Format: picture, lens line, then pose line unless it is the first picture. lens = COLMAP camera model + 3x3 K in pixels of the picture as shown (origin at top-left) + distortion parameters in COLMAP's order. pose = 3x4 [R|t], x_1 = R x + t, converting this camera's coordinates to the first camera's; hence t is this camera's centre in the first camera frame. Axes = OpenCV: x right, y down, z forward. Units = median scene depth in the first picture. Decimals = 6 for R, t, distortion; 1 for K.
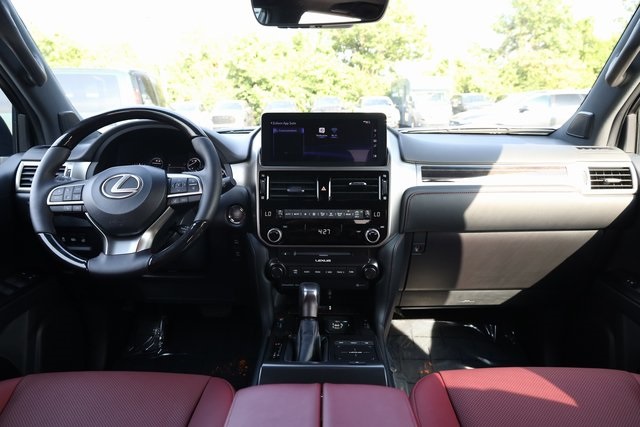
lens RADIAL K [[445.5, 0, 322.0], [0, 445.5, 210.7], [0, 0, 1]] dist [0.007032, 0.001819]
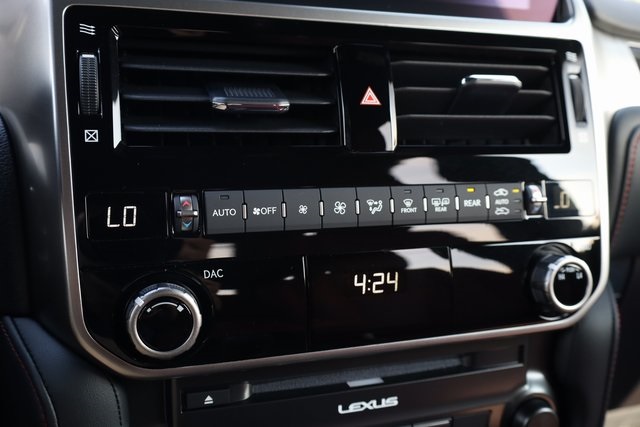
lens RADIAL K [[606.2, 0, 320.1], [0, 606.2, 215.2], [0, 0, 1]] dist [-0.015789, 0.000000]
pose [[0.941977, -0.040960, 0.333168, -0.117296], [0.063741, 0.996295, -0.057731, 0.025809], [-0.329569, 0.075618, 0.941098, 0.653464]]
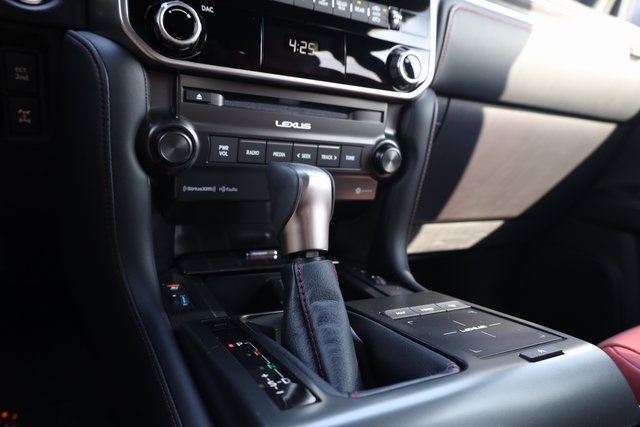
lens RADIAL K [[445.5, 0, 323.9], [0, 445.5, 211.2], [0, 0, 1]] dist [0.007032, 0.001819]
pose [[0.871297, -0.015256, 0.490518, -0.161458], [0.019036, 0.999815, -0.002716, 0.179662], [-0.490386, 0.011704, 0.871427, 0.596739]]
